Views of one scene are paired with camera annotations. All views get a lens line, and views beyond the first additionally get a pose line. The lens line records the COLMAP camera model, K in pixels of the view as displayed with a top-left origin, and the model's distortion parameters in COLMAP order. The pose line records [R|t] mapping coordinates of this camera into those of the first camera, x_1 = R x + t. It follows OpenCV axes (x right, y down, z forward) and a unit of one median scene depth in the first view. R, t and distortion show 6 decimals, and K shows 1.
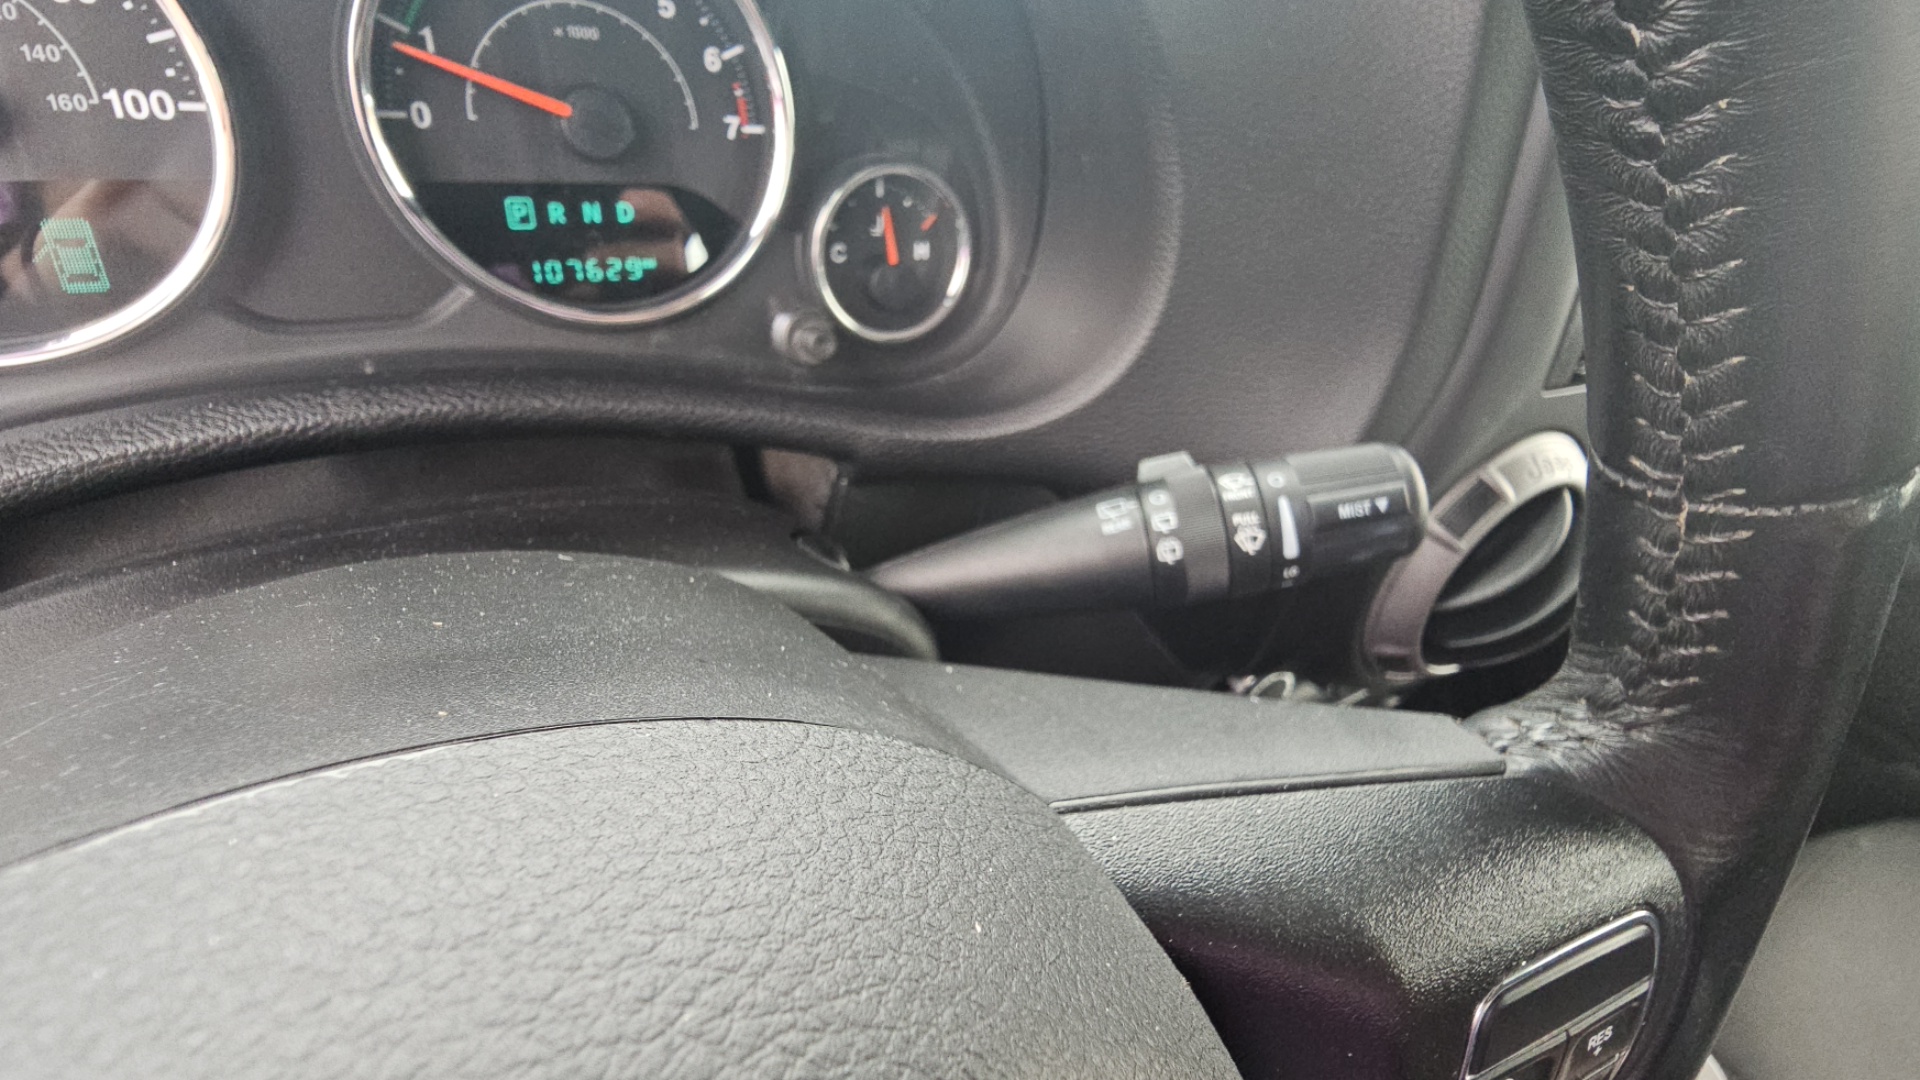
lens RADIAL K [[859.8, 0, 976.3], [0, 859.8, 543.7], [0, 0, 1]] dist [0.008472, -0.006907]
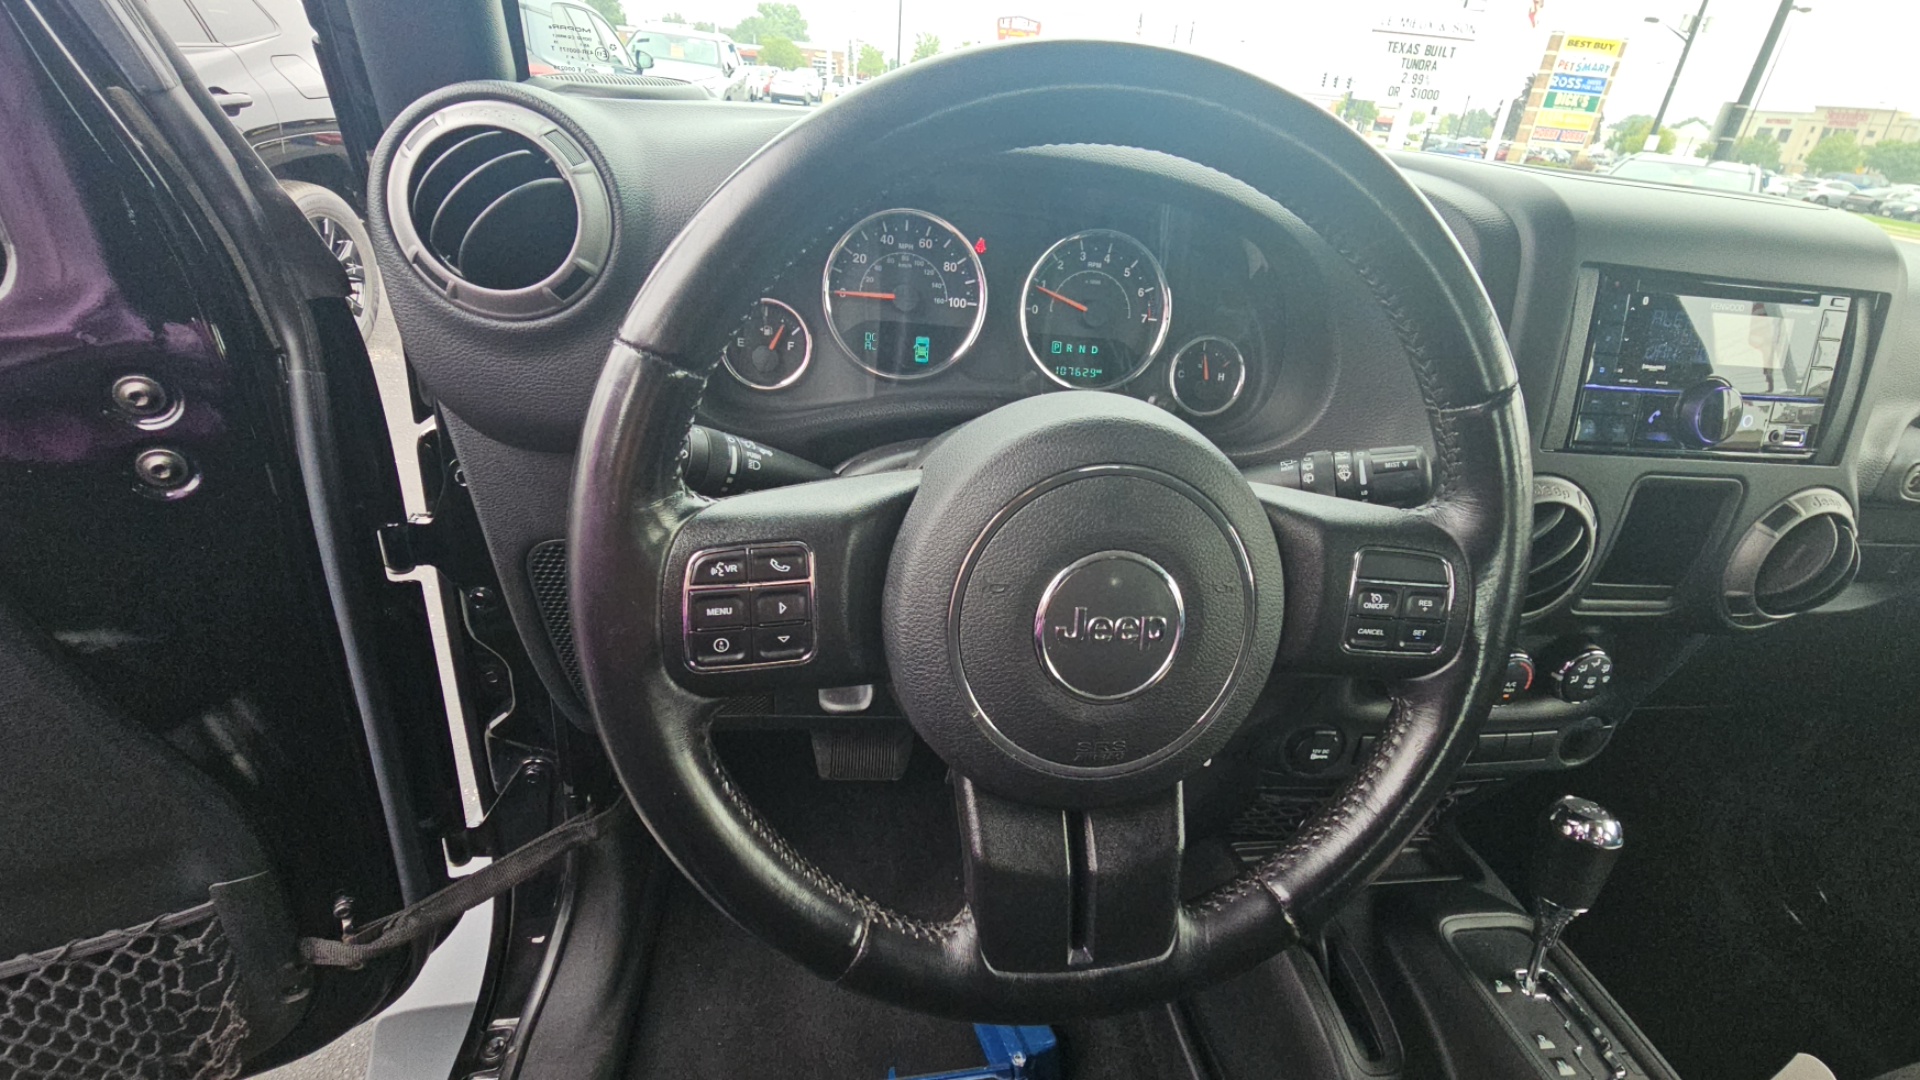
lens RADIAL K [[859.8, 0, 977.1], [0, 859.8, 545.7], [0, 0, 1]] dist [0.008472, -0.006907]
pose [[0.933531, 0.107326, -0.342055, 0.167033], [-0.184514, 0.961898, -0.201761, 0.689551], [0.307368, 0.251464, 0.917764, -1.170320]]
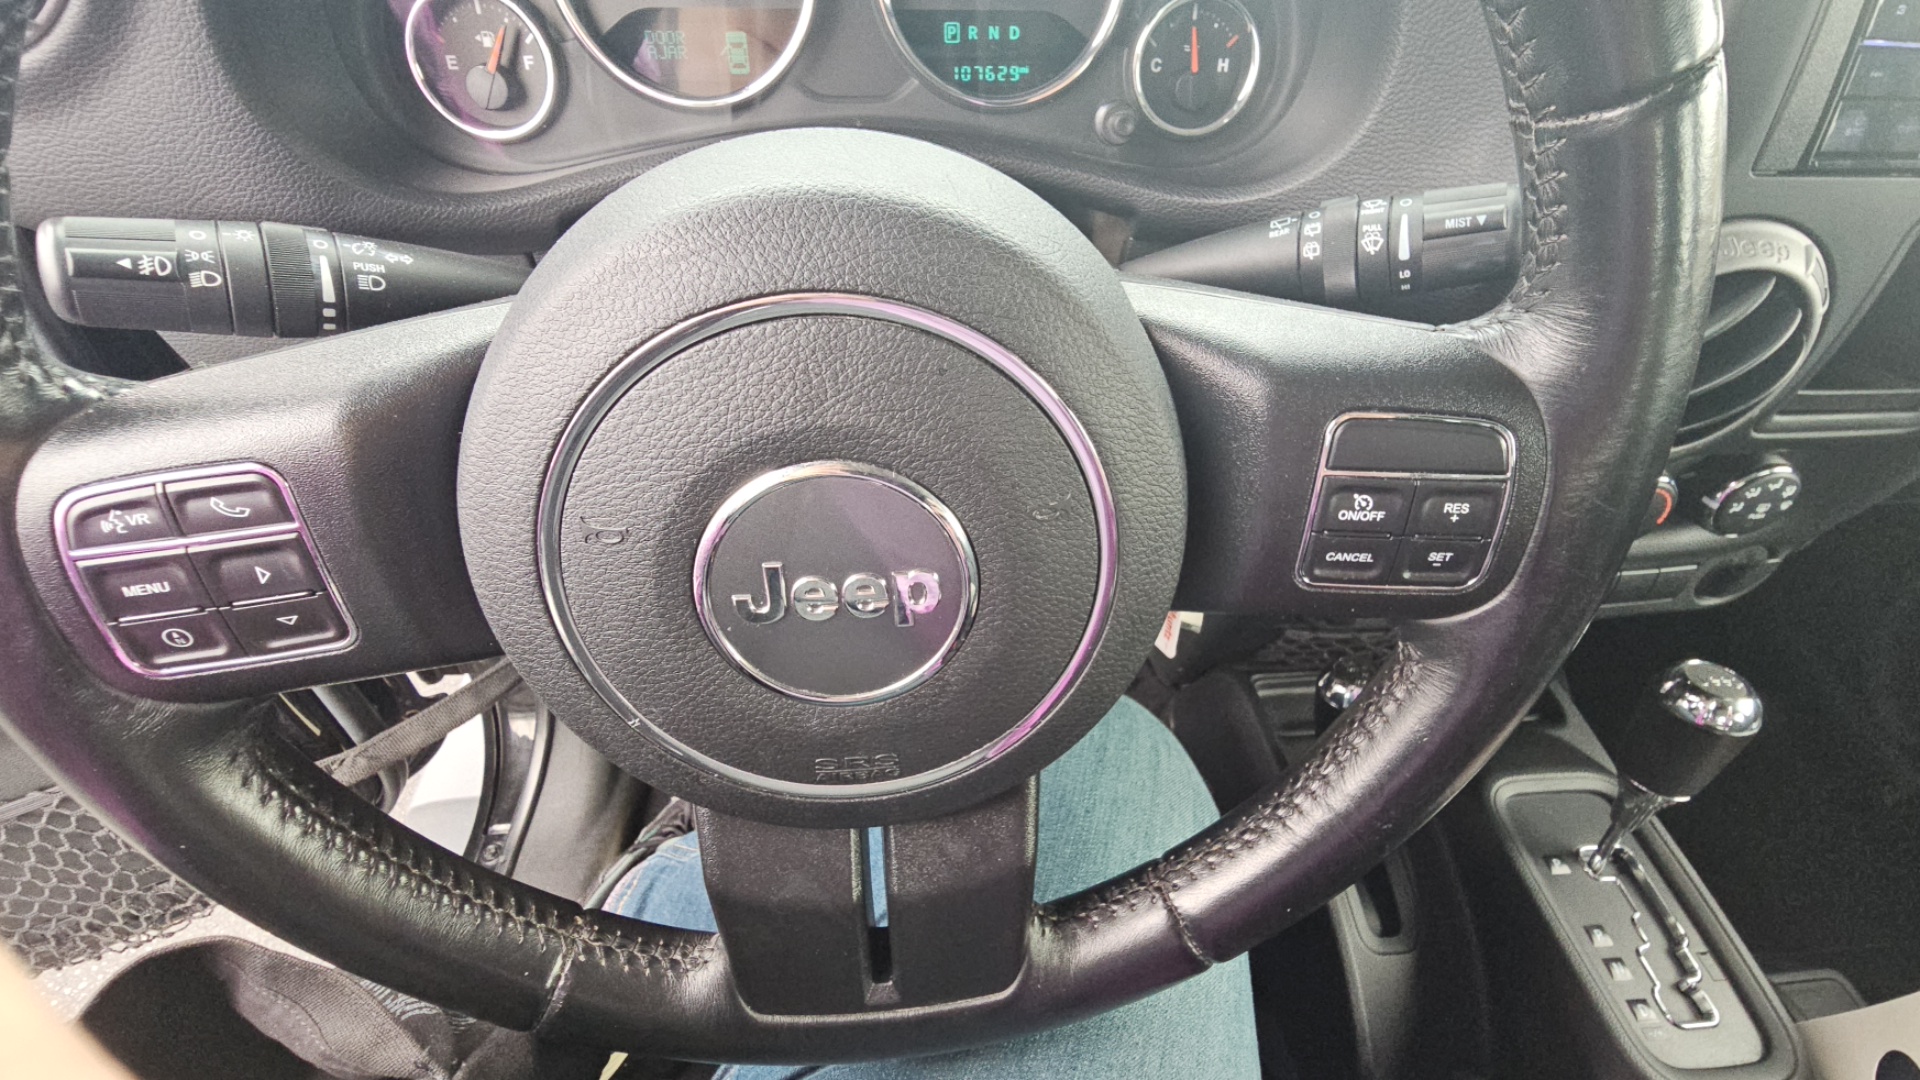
lens RADIAL K [[859.8, 0, 979.1], [0, 859.8, 542.1], [0, 0, 1]] dist [0.008472, -0.006907]
pose [[0.891490, 0.198147, -0.407410, 0.336758], [-0.166178, 0.979621, 0.112819, 0.336478], [0.421462, -0.032874, 0.906250, -0.436327]]
